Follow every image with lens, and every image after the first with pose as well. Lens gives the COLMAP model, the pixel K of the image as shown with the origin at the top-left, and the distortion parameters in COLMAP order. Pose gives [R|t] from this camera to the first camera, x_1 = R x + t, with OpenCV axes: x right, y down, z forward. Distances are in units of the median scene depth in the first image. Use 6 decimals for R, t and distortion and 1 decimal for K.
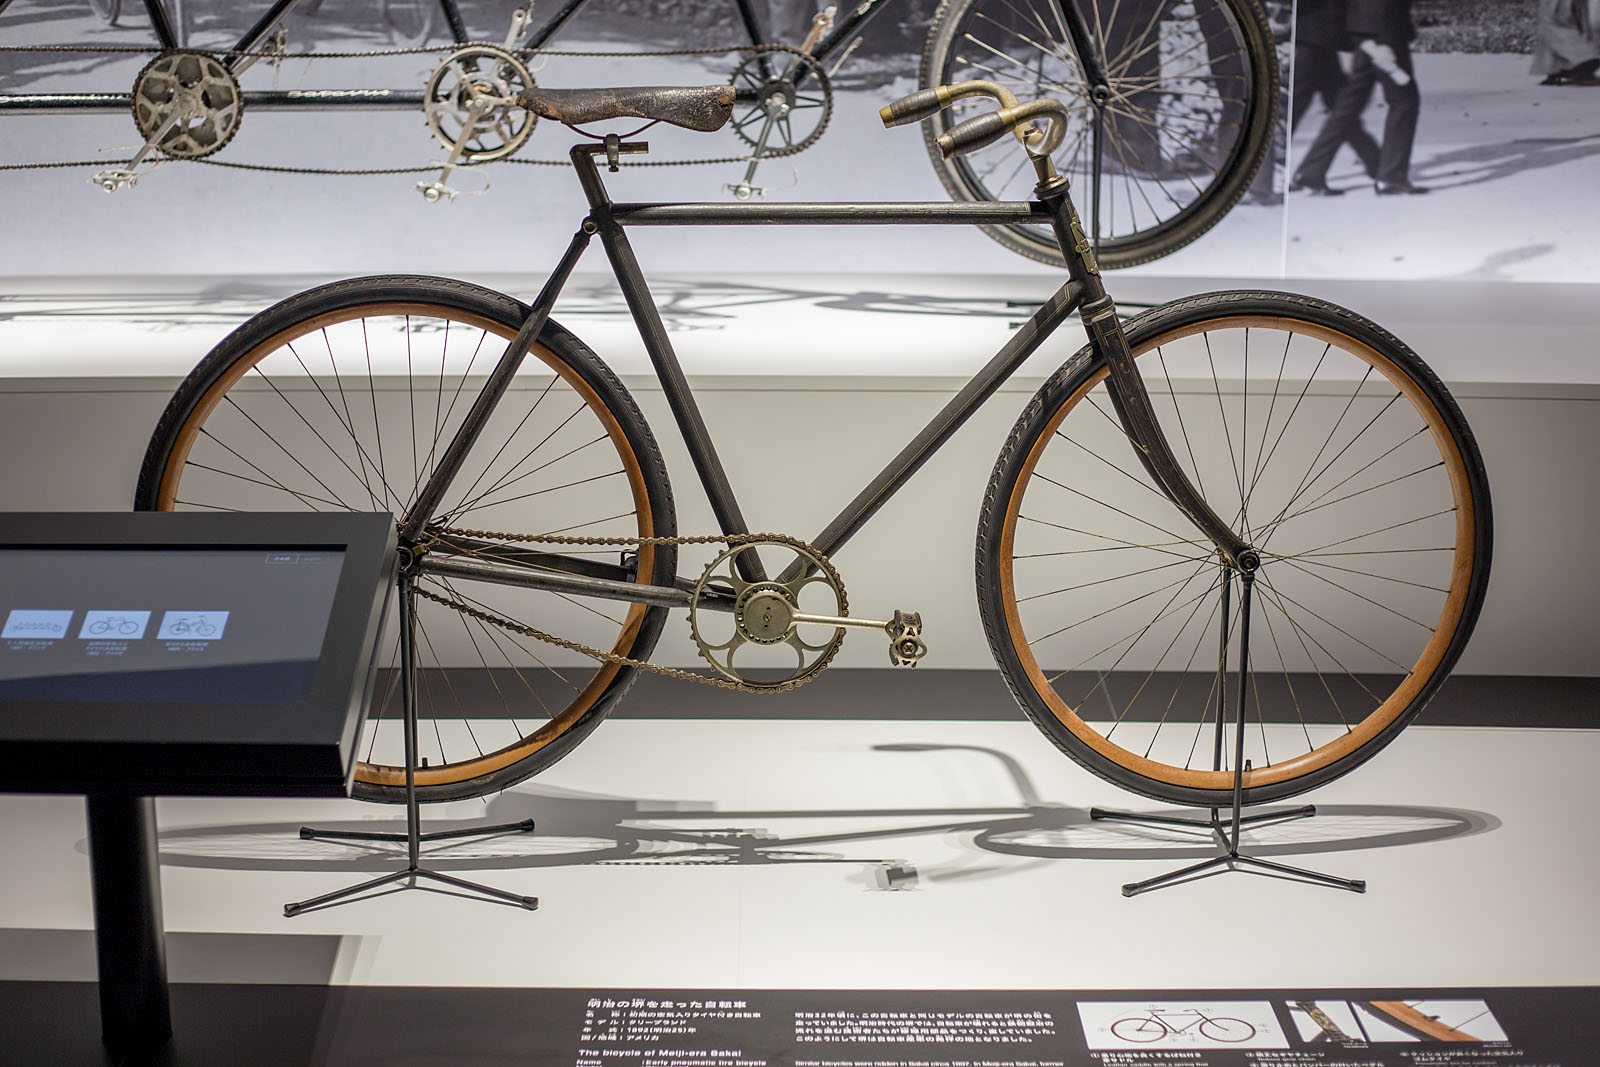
lens RADIAL K [[2318.2, 0, 800.2], [0, 2318.2, 533.3], [0, 0, 1]] dist [-0.059348, 0.000000]
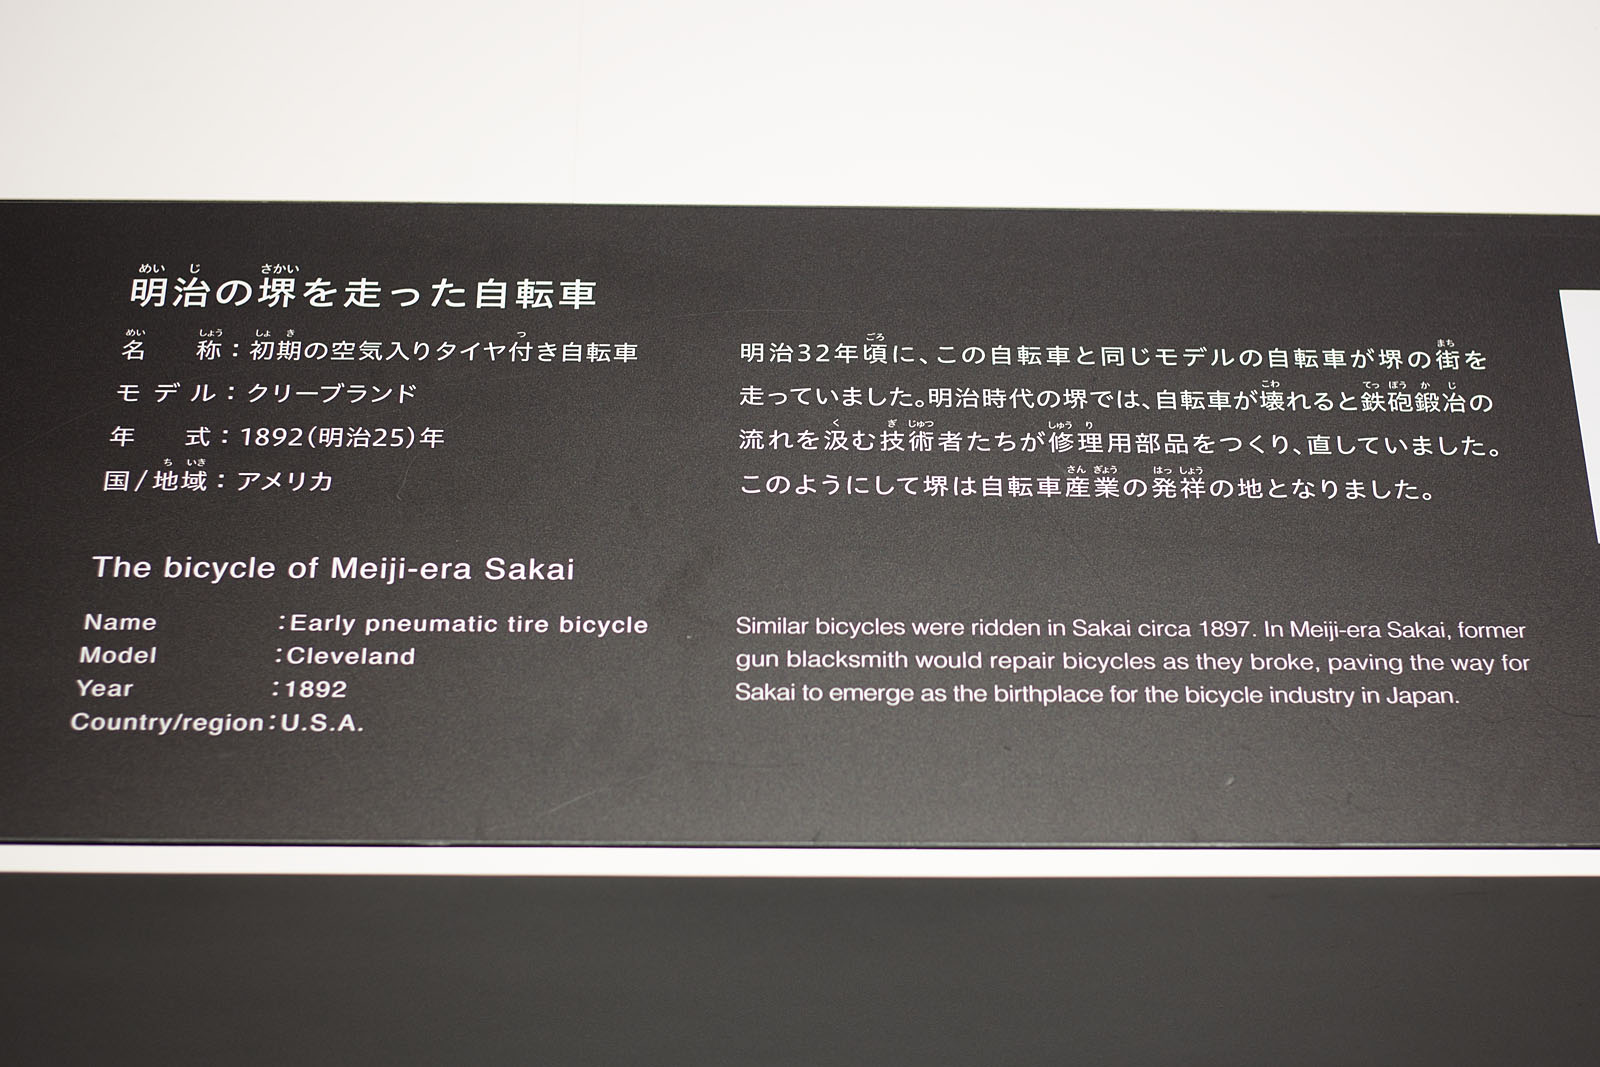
lens RADIAL K [[2318.2, 0, 802.8], [0, 2318.2, 533.5], [0, 0, 1]] dist [-0.059348, 0.000000]
pose [[0.999862, 0.011759, 0.011700, 0.003432], [-0.016489, 0.627480, 0.778458, -0.039654], [0.001812, -0.778544, 0.627588, 0.765231]]
